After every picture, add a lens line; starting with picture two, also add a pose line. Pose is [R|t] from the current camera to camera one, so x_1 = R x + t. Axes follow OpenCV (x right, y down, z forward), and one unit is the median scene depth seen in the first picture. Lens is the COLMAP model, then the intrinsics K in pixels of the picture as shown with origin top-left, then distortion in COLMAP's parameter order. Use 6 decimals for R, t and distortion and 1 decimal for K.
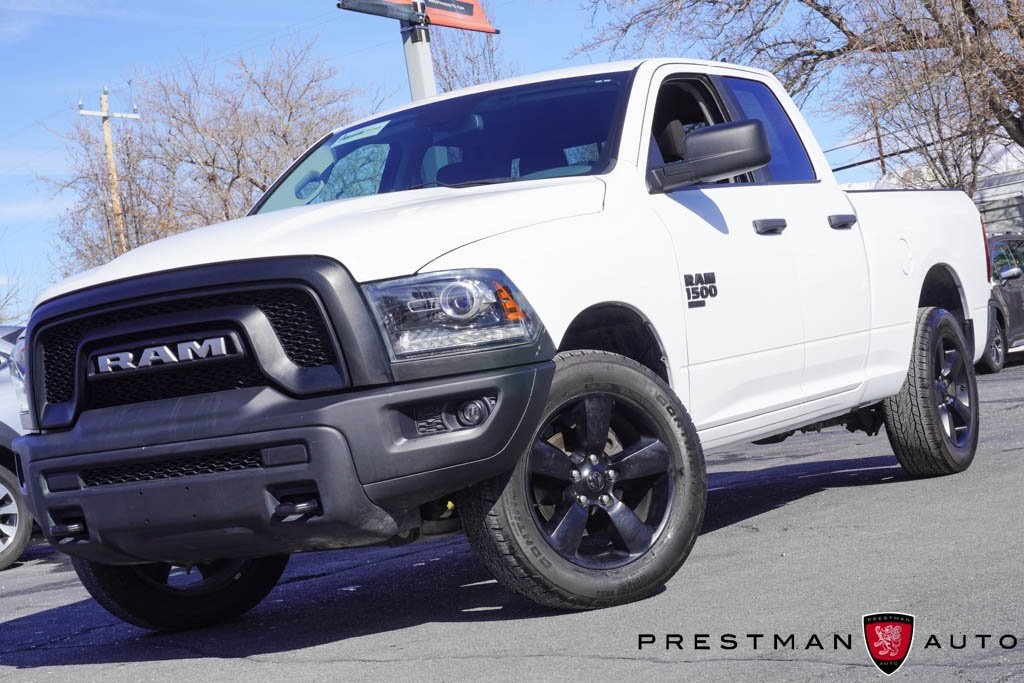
lens RADIAL K [[1950.2, 0, 511.5], [0, 1950.2, 341.1], [0, 0, 1]] dist [0.050296, 0.000000]
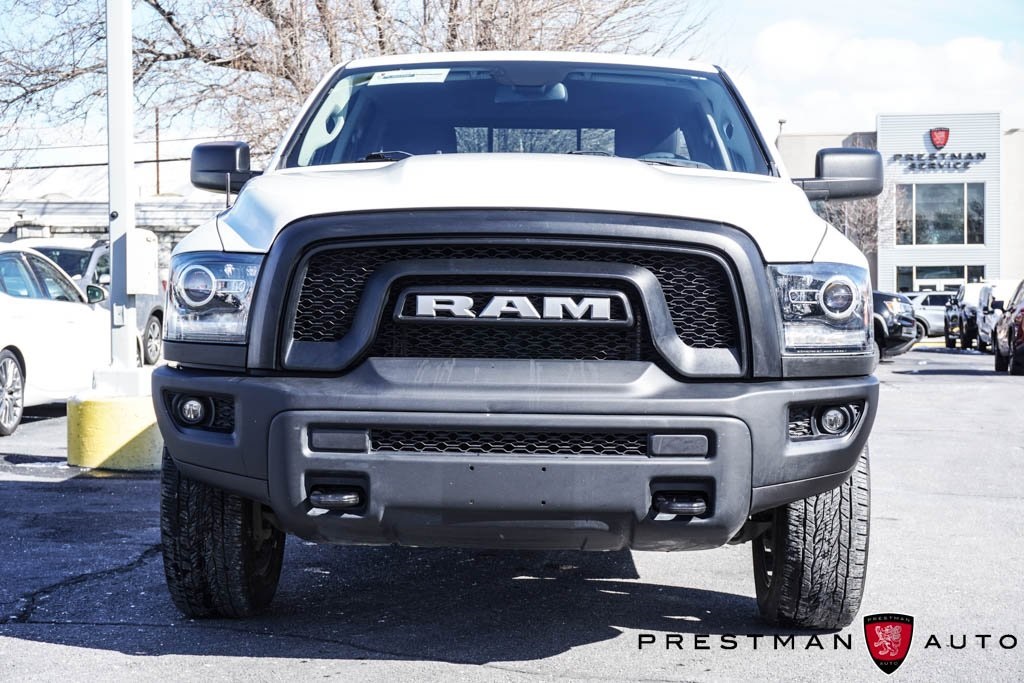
lens RADIAL K [[1741.8, 0, 512.1], [0, 1741.8, 341.3], [0, 0, 1]] dist [-0.016387, 0.000000]
pose [[0.859076, 0.134514, 0.493856, -0.548395], [-0.137122, 0.990064, -0.031141, 0.045338], [-0.493139, -0.040966, 0.868986, 0.351812]]
